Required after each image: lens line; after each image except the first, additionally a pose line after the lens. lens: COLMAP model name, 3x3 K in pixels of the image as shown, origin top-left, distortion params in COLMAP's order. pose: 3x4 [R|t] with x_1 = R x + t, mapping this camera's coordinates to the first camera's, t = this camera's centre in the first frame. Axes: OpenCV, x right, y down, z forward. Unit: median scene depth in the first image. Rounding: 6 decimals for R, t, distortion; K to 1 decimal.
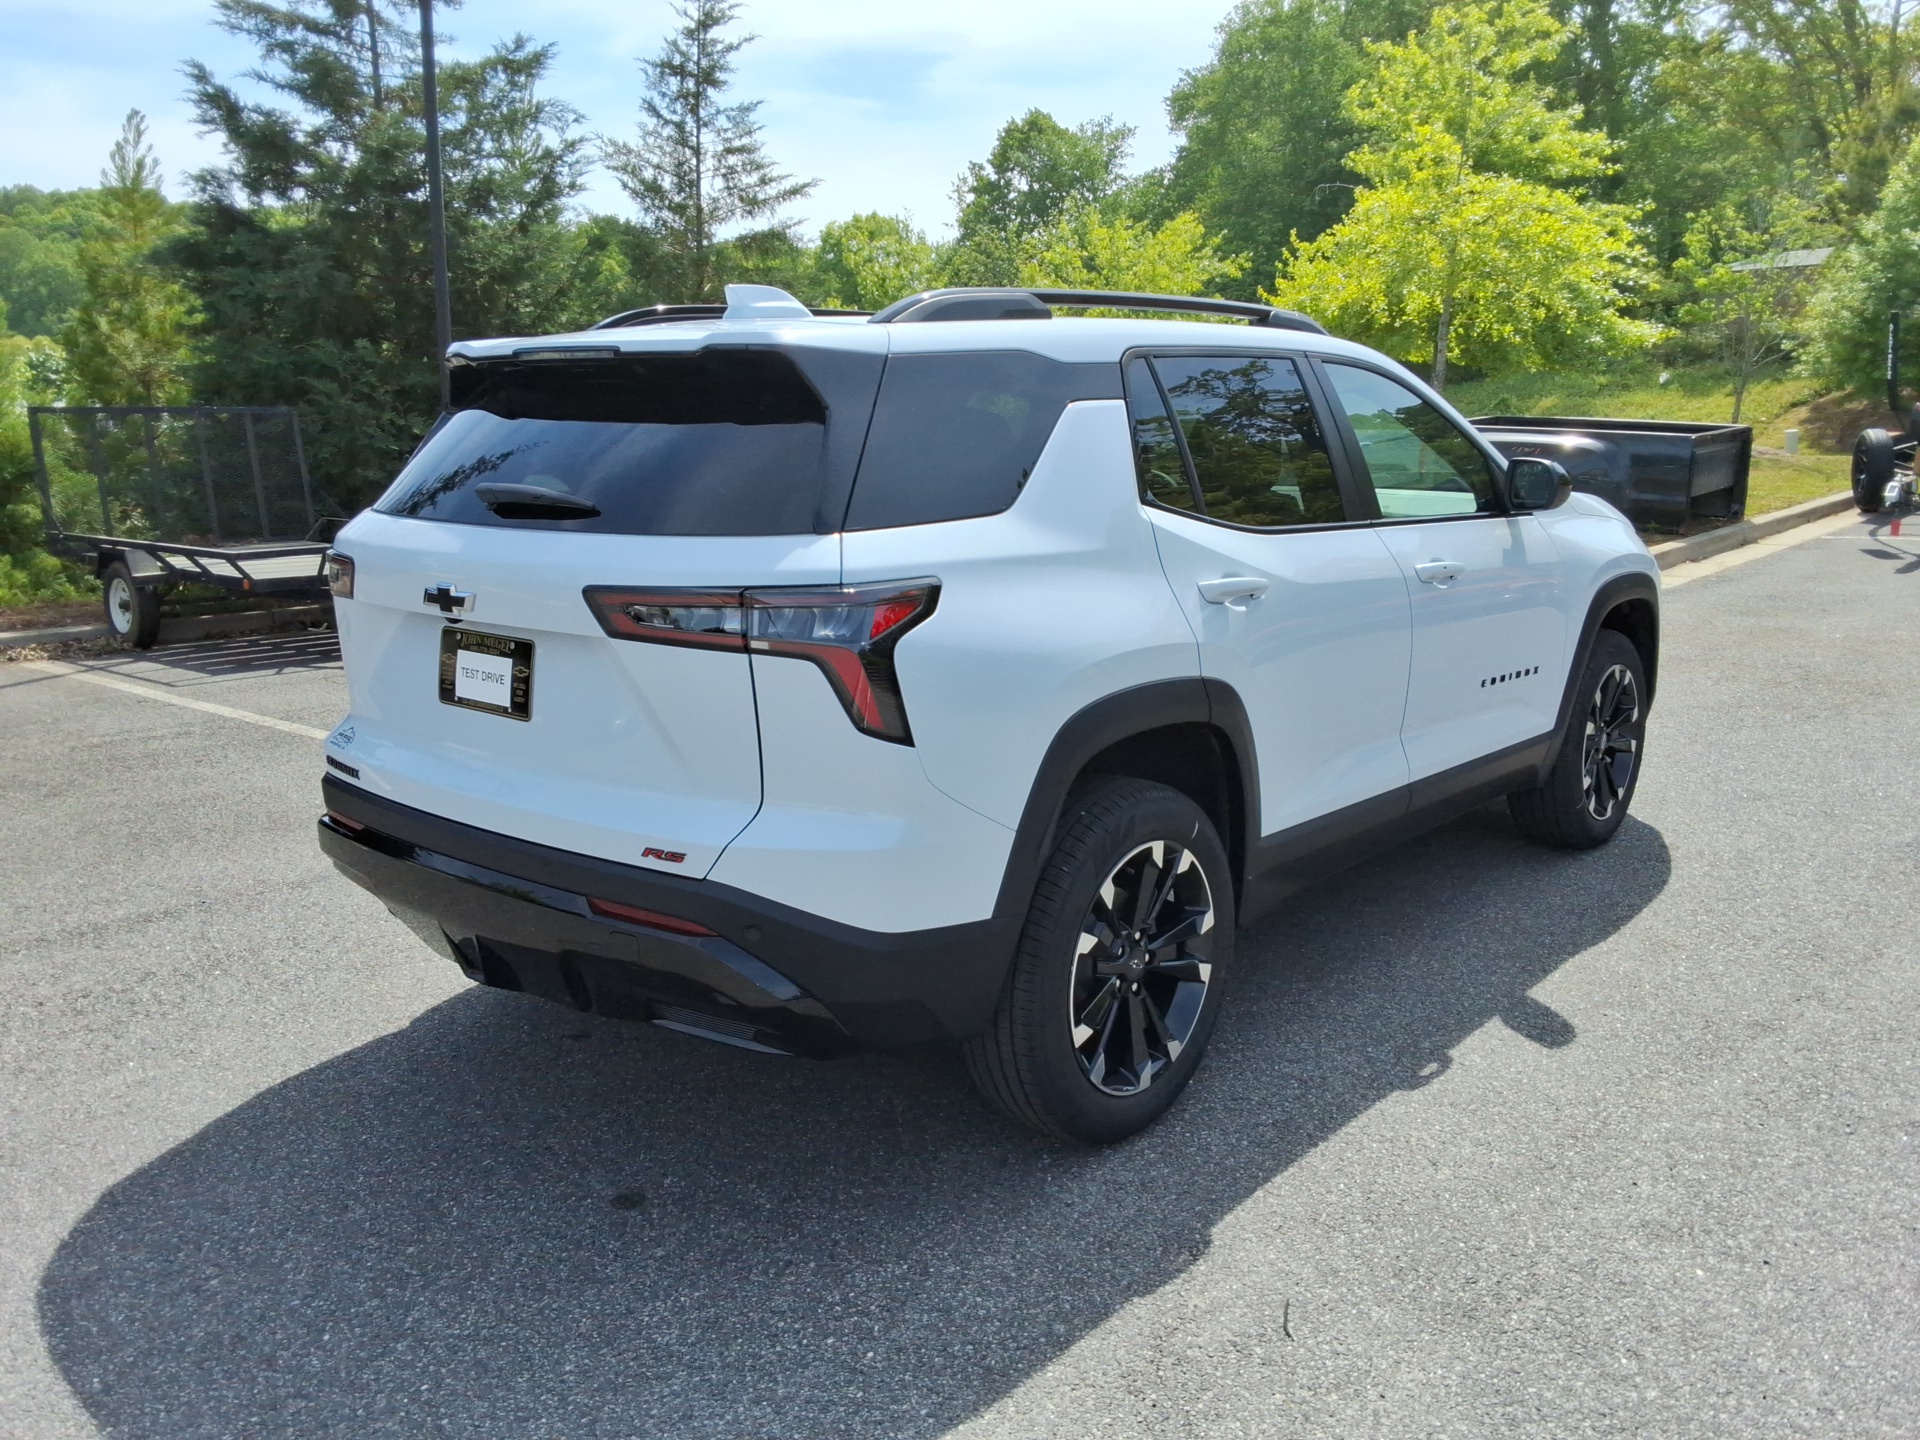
lens RADIAL K [[1587.4, 0, 962.8], [0, 1587.4, 724.0], [0, 0, 1]] dist [0.086375, -0.126645]
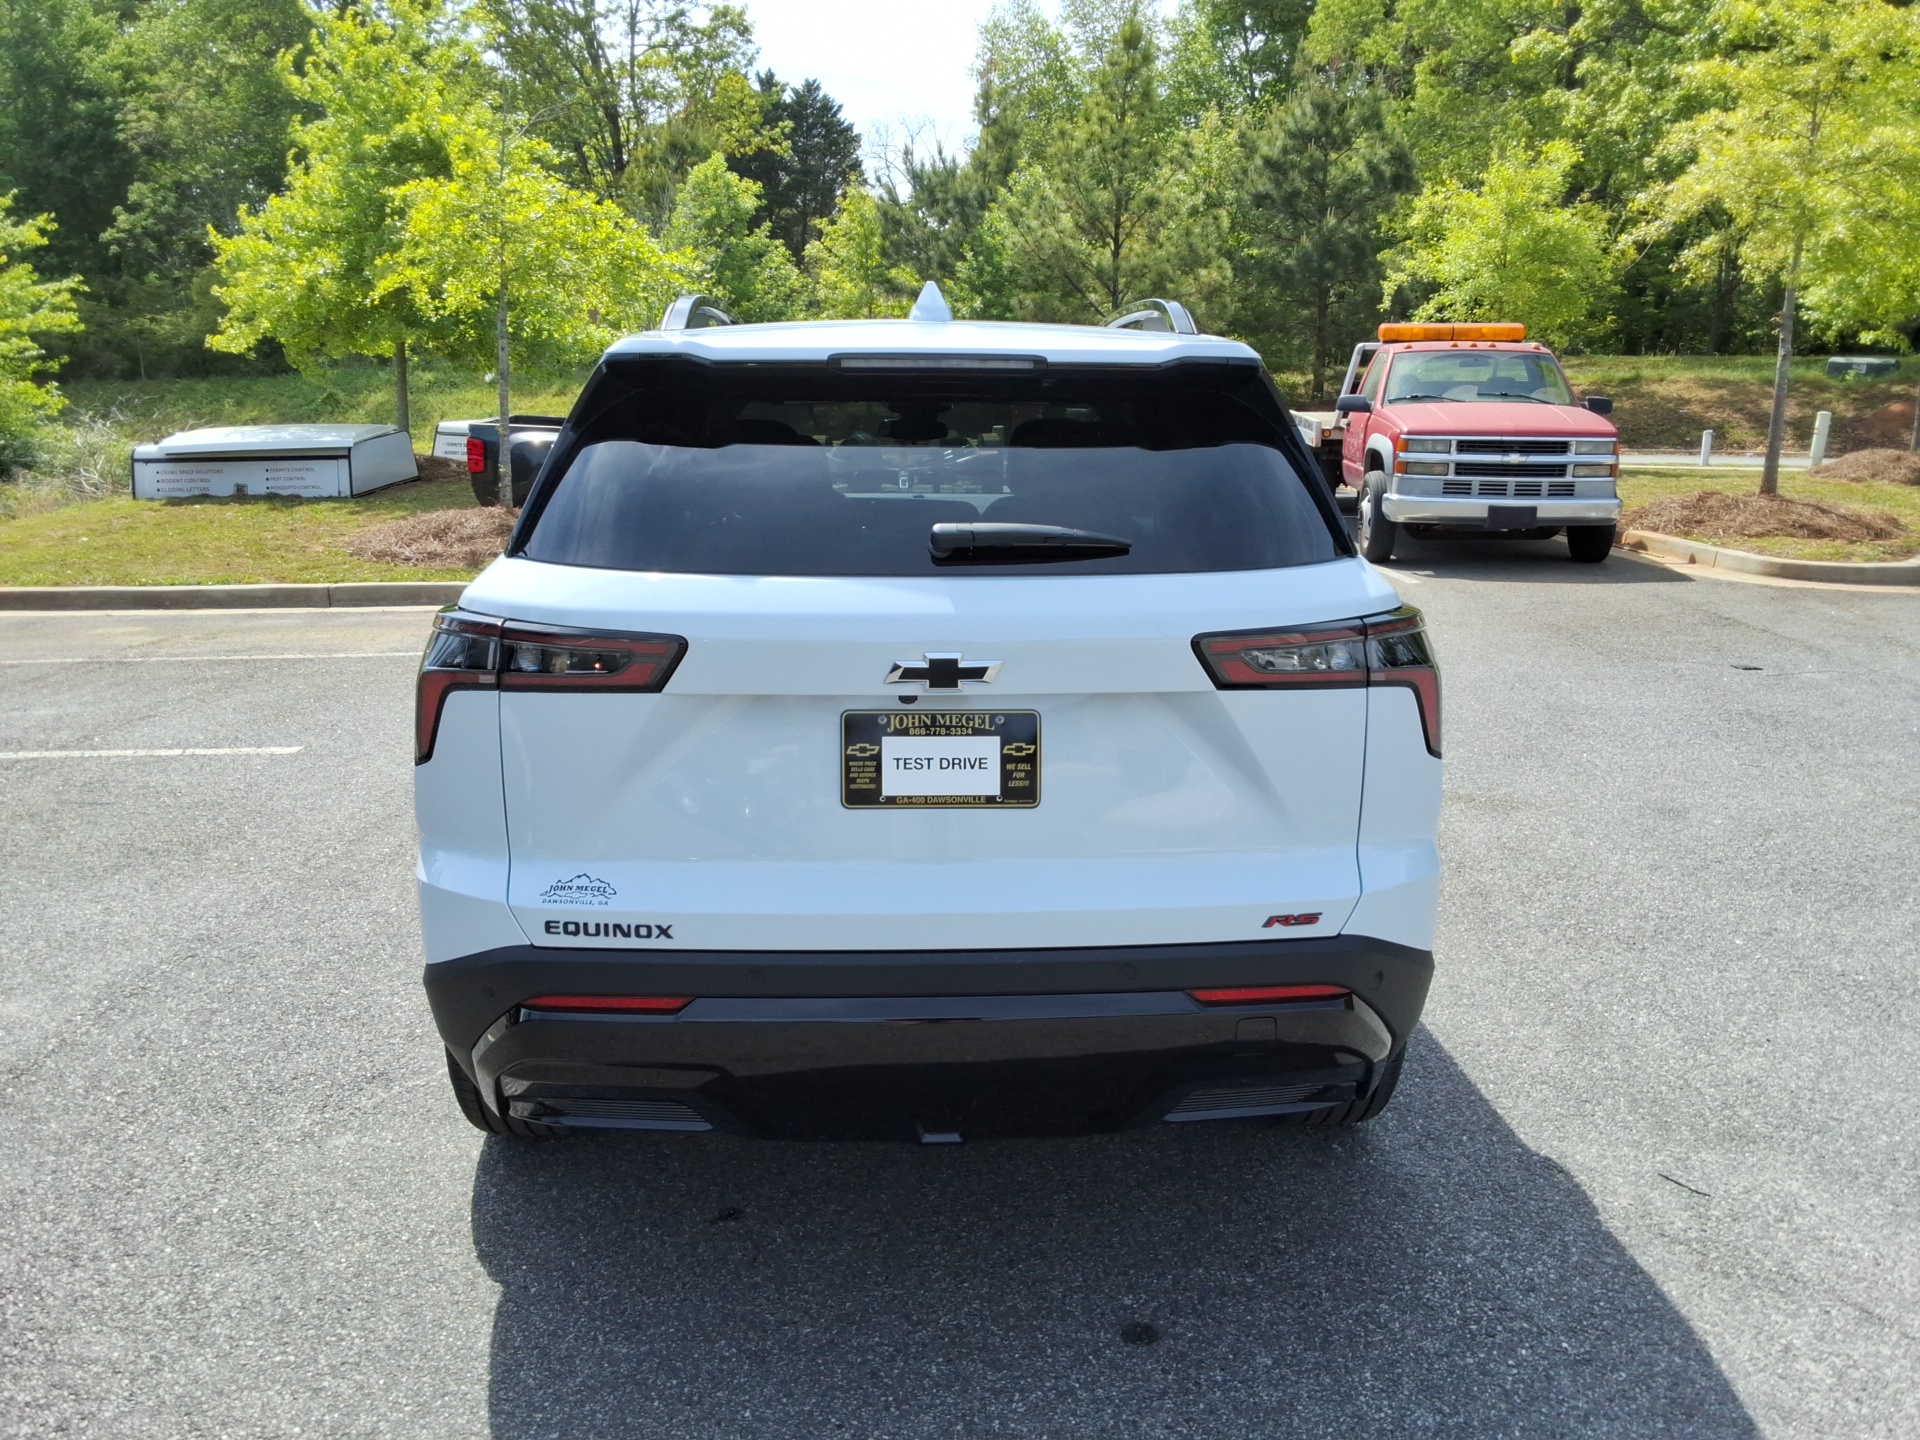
lens RADIAL K [[1587.4, 0, 970.9], [0, 1587.4, 715.2], [0, 0, 1]] dist [0.086375, -0.126645]
pose [[0.712437, -0.126226, 0.690290, -0.851156], [0.127094, 0.990631, 0.049975, -0.093722], [-0.690131, 0.052127, 0.721805, 0.422330]]
